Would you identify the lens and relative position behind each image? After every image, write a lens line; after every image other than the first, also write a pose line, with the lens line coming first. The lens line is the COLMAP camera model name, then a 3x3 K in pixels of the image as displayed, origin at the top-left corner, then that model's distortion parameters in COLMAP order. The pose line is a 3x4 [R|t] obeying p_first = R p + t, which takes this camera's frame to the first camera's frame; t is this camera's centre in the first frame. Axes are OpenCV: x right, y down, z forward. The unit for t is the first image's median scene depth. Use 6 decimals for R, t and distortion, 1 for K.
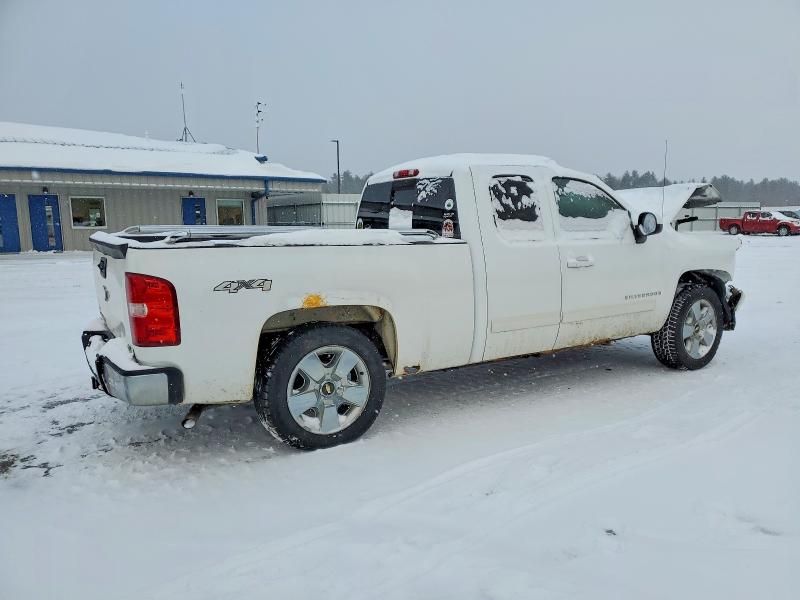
lens RADIAL K [[602.2, 0, 395.4], [0, 602.2, 297.9], [0, 0, 1]] dist [0.030738, -0.009457]
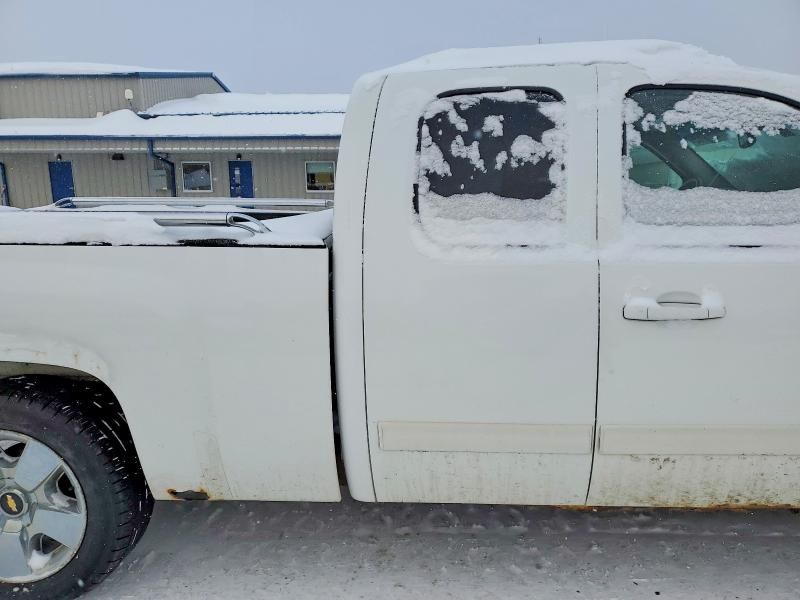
lens RADIAL K [[602.2, 0, 404.4], [0, 602.2, 304.9], [0, 0, 1]] dist [0.030738, -0.009457]
pose [[0.835142, 0.106734, -0.539579, 0.381839], [-0.071757, 0.993750, 0.085510, -0.083831], [0.545333, -0.032695, 0.837581, 0.603383]]
